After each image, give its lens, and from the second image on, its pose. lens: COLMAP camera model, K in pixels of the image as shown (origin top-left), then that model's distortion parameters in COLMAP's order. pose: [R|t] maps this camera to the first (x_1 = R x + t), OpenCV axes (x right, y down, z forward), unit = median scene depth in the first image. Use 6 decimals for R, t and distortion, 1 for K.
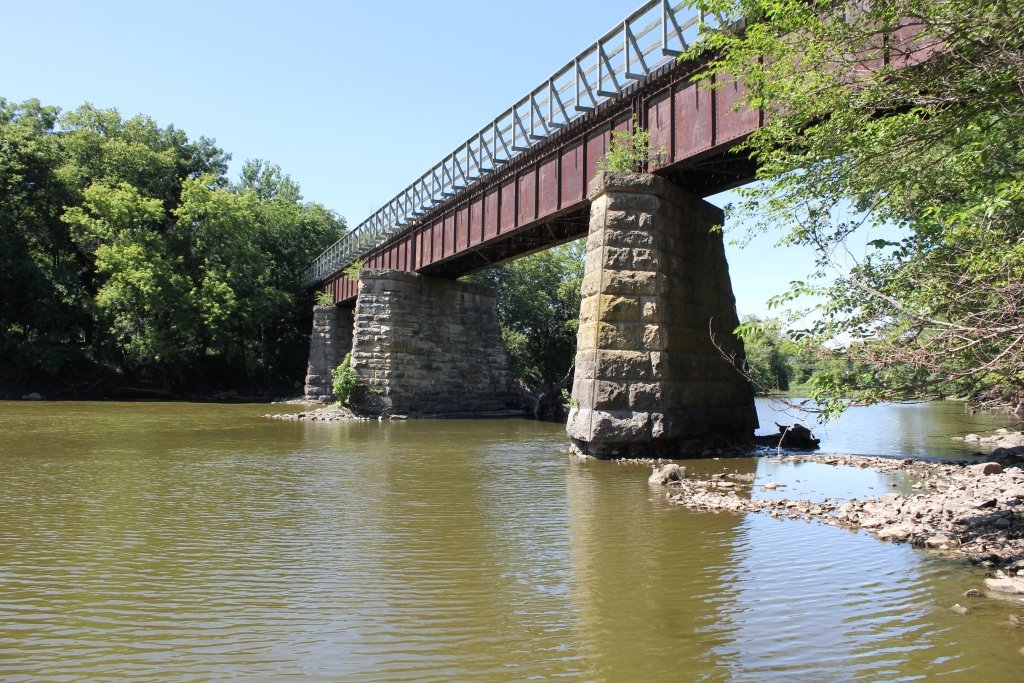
lens RADIAL K [[839.8, 0, 512.0], [0, 839.8, 341.5], [0, 0, 1]] dist [-0.142259, 0.007571]
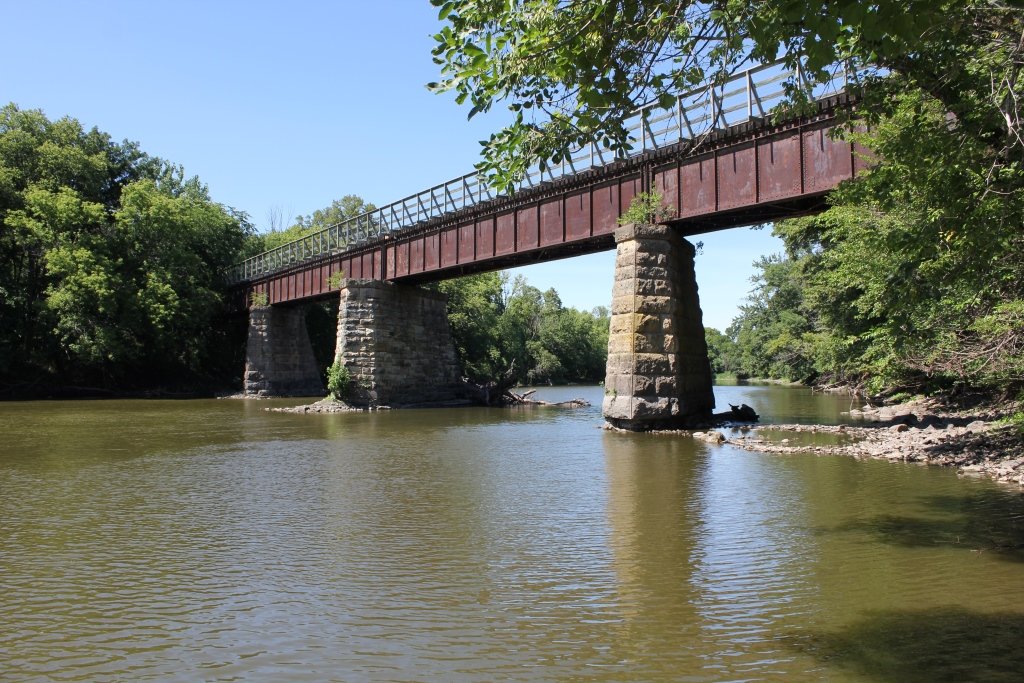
lens RADIAL K [[839.8, 0, 512.0], [0, 839.8, 341.5], [0, 0, 1]] dist [-0.142259, 0.007571]
pose [[0.981167, -0.009132, 0.192945, -0.181796], [0.006716, 0.999891, 0.013176, -0.014652], [-0.193044, -0.011632, 0.981121, -0.162242]]
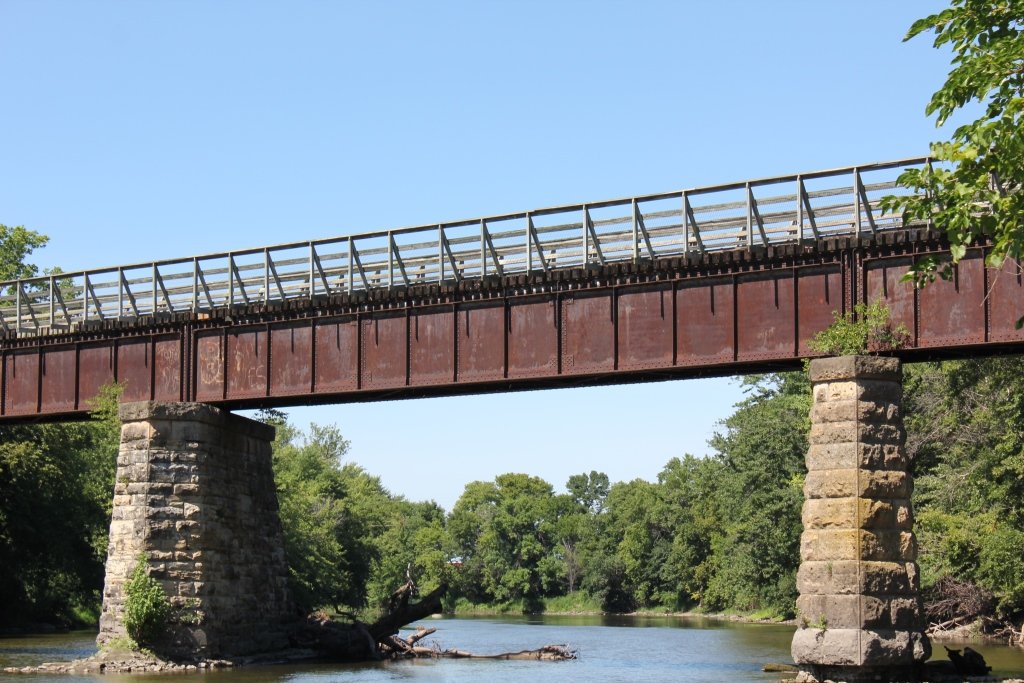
lens RADIAL K [[2387.1, 0, 511.6], [0, 2387.1, 384.2], [0, 0, 1]] dist [0.137428, 0.301253]
pose [[0.900769, 0.020936, 0.433793, -0.664937], [-0.005337, 0.999296, -0.037147, -0.040459], [-0.434265, 0.031146, 0.900247, -0.562715]]
